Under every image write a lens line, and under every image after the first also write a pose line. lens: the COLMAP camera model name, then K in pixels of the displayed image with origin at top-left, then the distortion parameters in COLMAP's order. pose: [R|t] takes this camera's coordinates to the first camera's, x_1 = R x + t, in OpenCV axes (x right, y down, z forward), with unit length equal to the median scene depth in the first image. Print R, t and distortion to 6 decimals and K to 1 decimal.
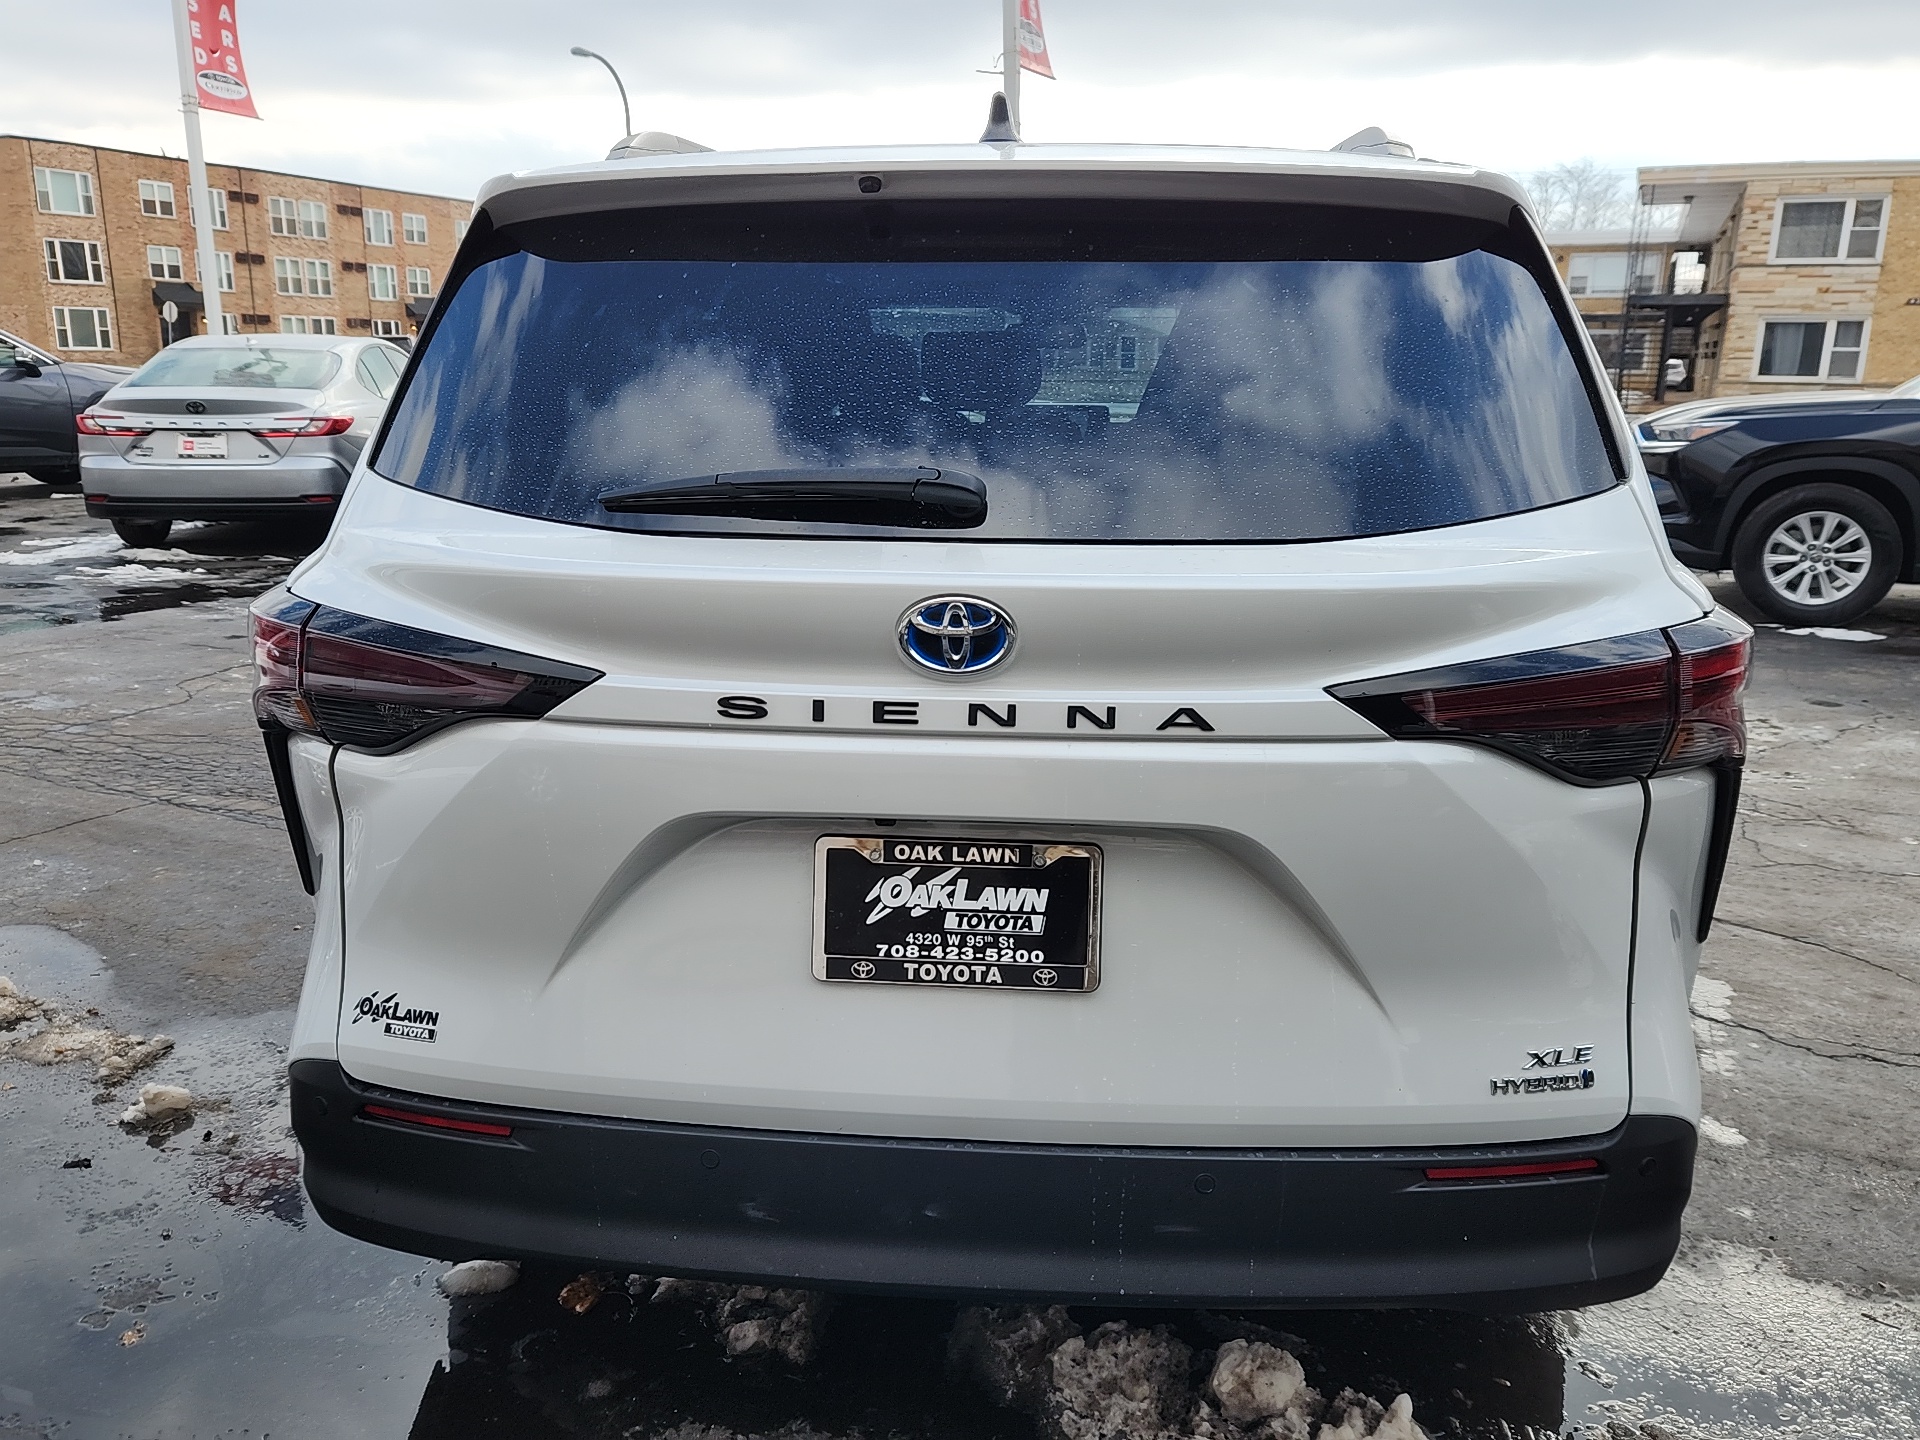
lens RADIAL K [[1476.3, 0, 951.5], [0, 1476.3, 717.4], [0, 0, 1]] dist [0.052413, -0.063433]
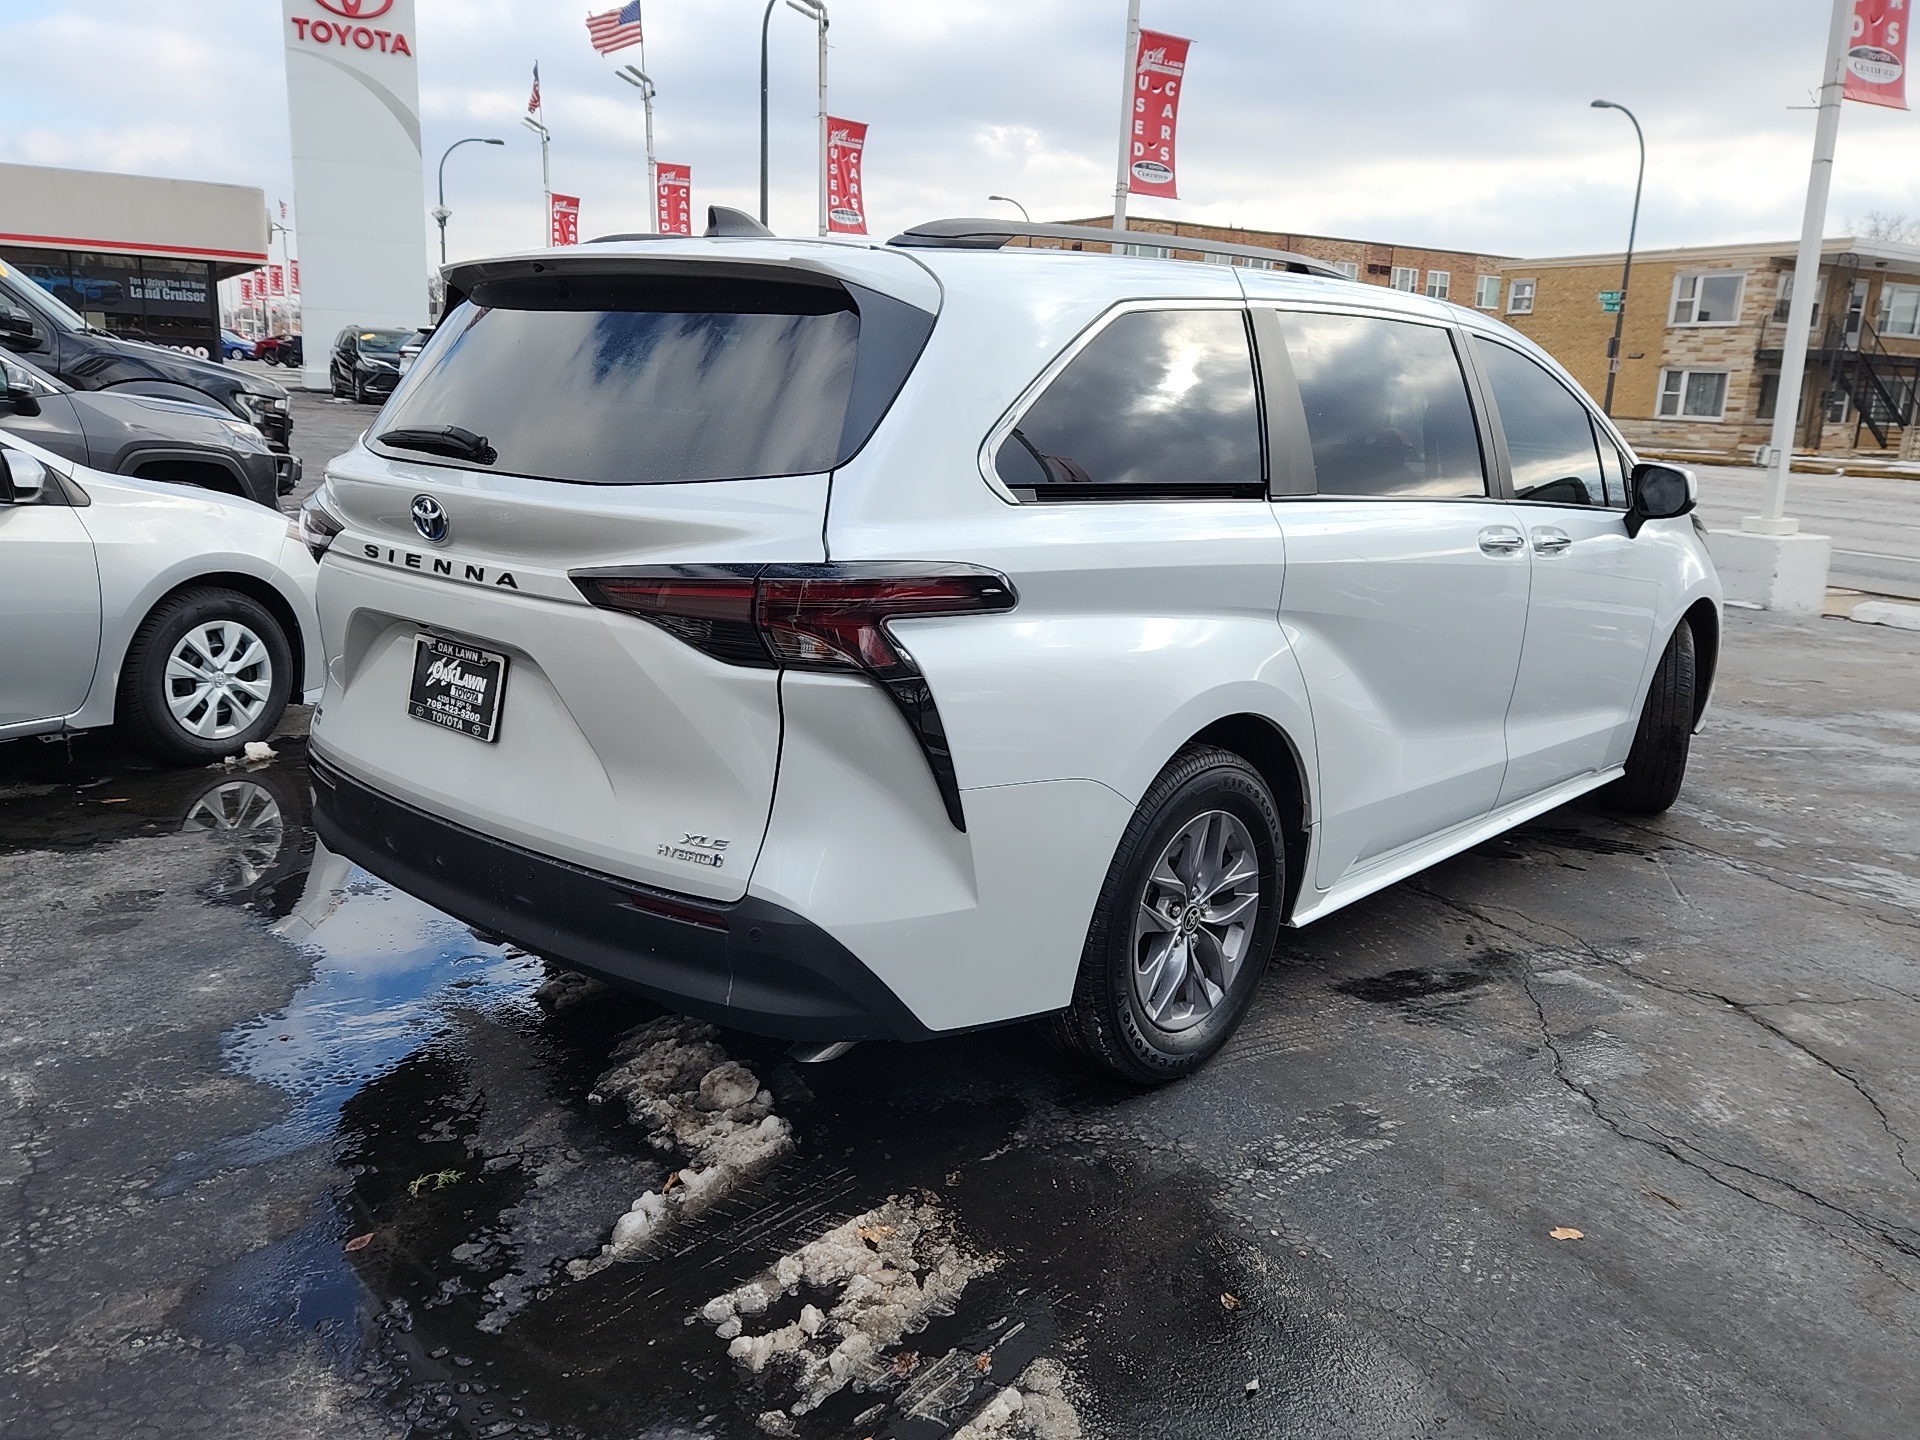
lens RADIAL K [[1476.3, 0, 951.5], [0, 1476.3, 717.4], [0, 0, 1]] dist [0.052413, -0.063433]
pose [[0.793165, 0.157295, -0.588343, 1.487483], [-0.178297, 0.983716, 0.022631, 0.025423], [0.582323, 0.086950, 0.808294, -0.059779]]
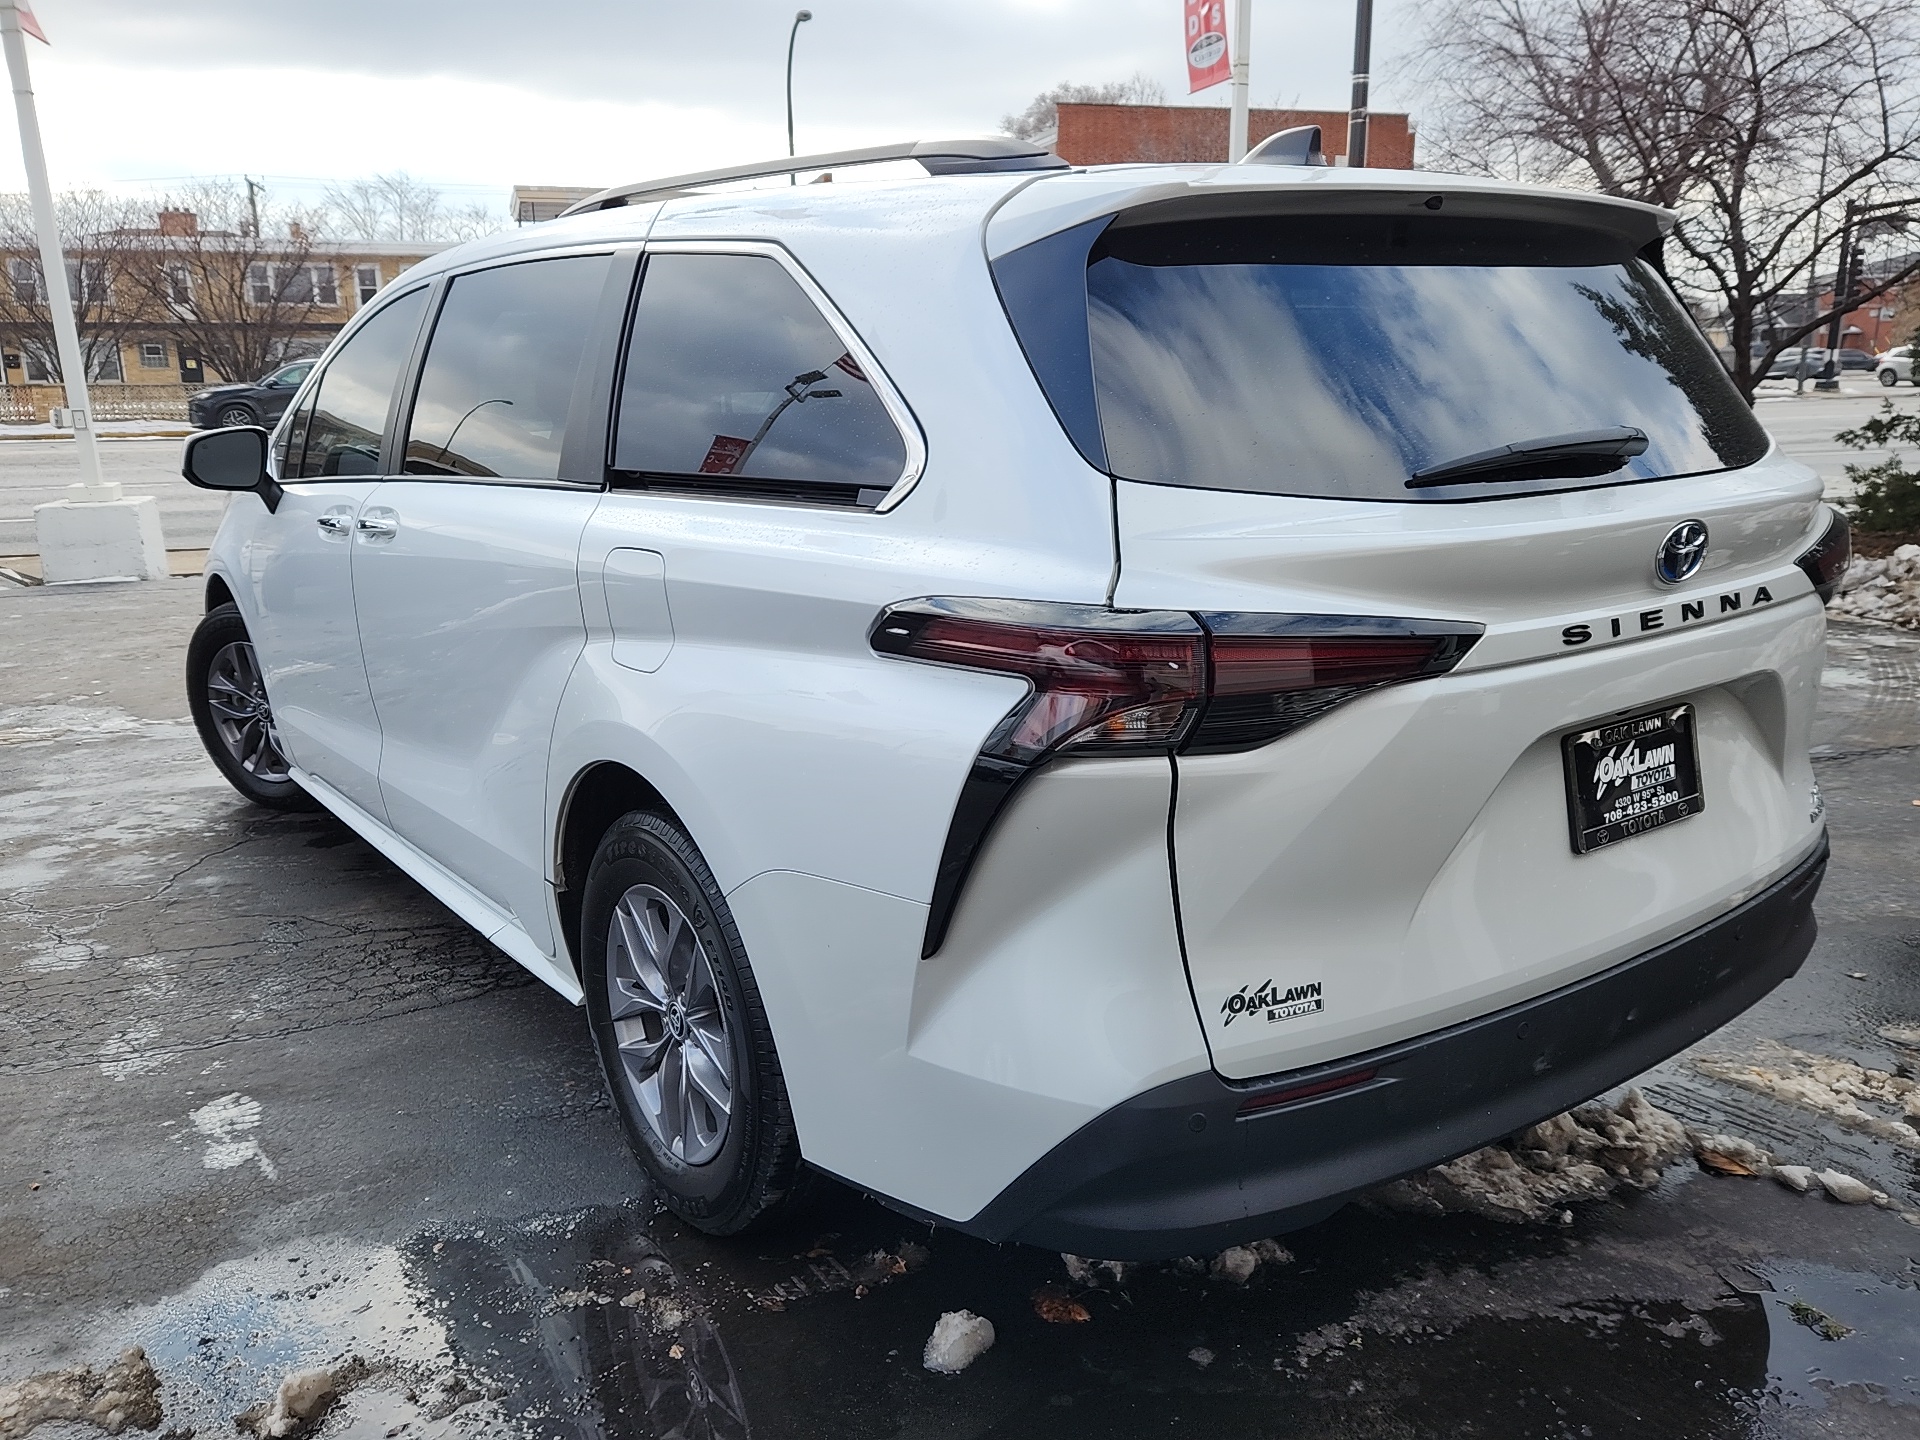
lens RADIAL K [[1476.3, 0, 951.5], [0, 1476.3, 717.4], [0, 0, 1]] dist [0.052413, -0.063433]
pose [[0.775182, -0.176897, 0.606465, -1.223052], [0.183193, 0.981691, 0.052189, -0.092393], [-0.604593, 0.070644, 0.793396, 0.334788]]
